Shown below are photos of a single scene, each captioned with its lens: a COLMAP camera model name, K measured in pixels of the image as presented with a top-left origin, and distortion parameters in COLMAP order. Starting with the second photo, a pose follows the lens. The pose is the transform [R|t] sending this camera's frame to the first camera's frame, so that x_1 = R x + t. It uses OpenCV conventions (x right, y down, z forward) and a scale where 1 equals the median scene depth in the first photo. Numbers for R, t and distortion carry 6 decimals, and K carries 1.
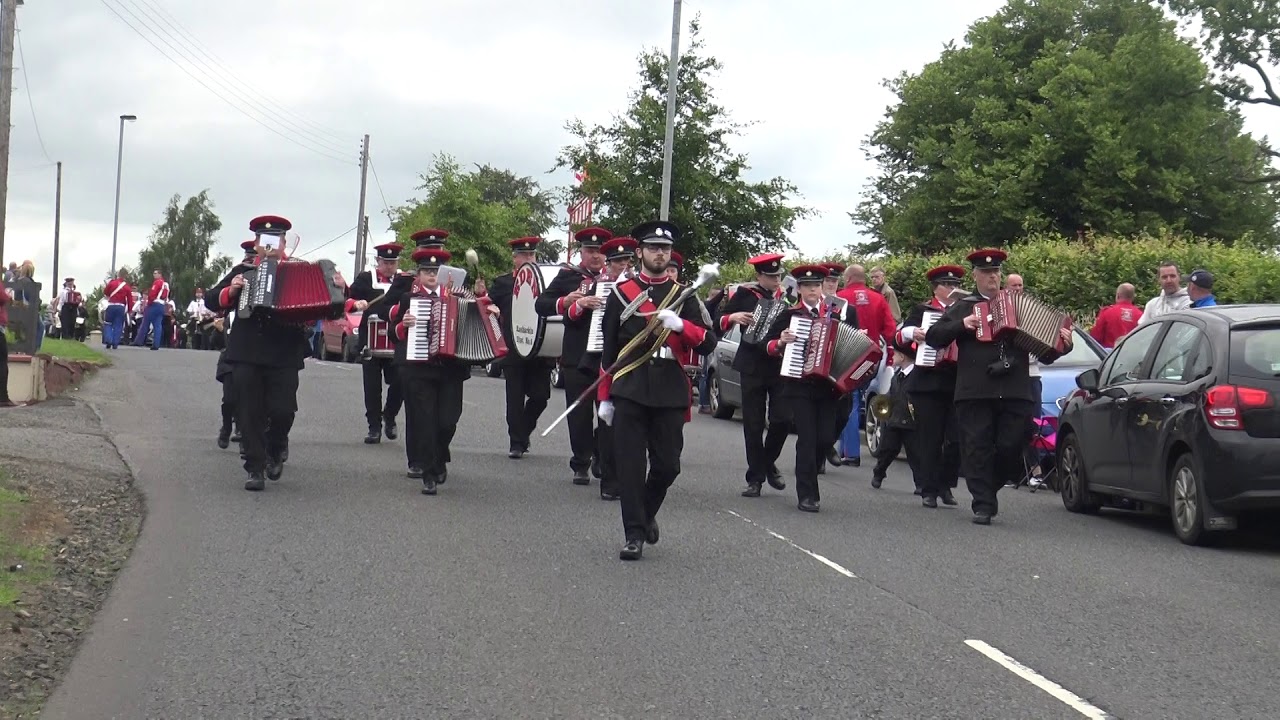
lens RADIAL K [[4944.8, 0, 640.0], [0, 4944.8, 360.0], [0, 0, 1]] dist [1.281513, 1.227906]
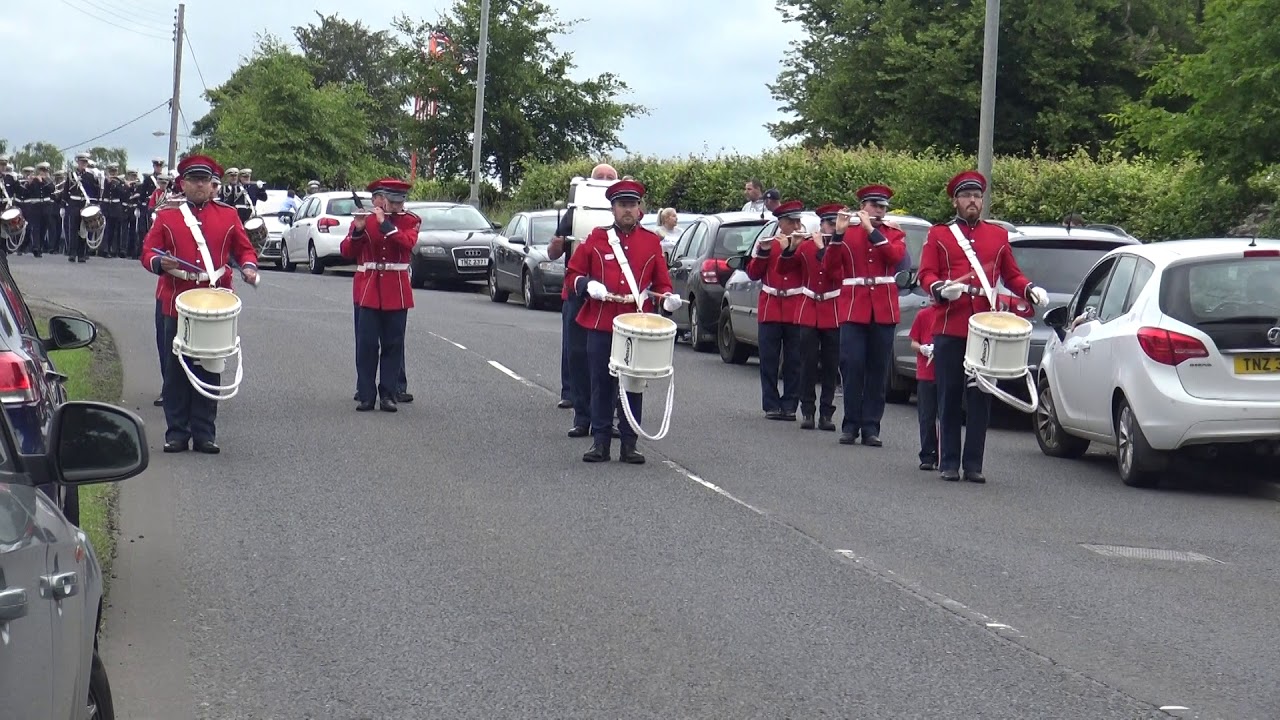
lens RADIAL K [[3868.4, 0, 640.0], [0, 3868.4, 360.0], [0, 0, 1]] dist [0.091387, 1.467986]
pose [[0.998385, -0.007663, 0.056290, -0.012984], [0.006089, 0.999587, 0.028083, -0.001927], [-0.056482, -0.027695, 0.998019, 0.301987]]
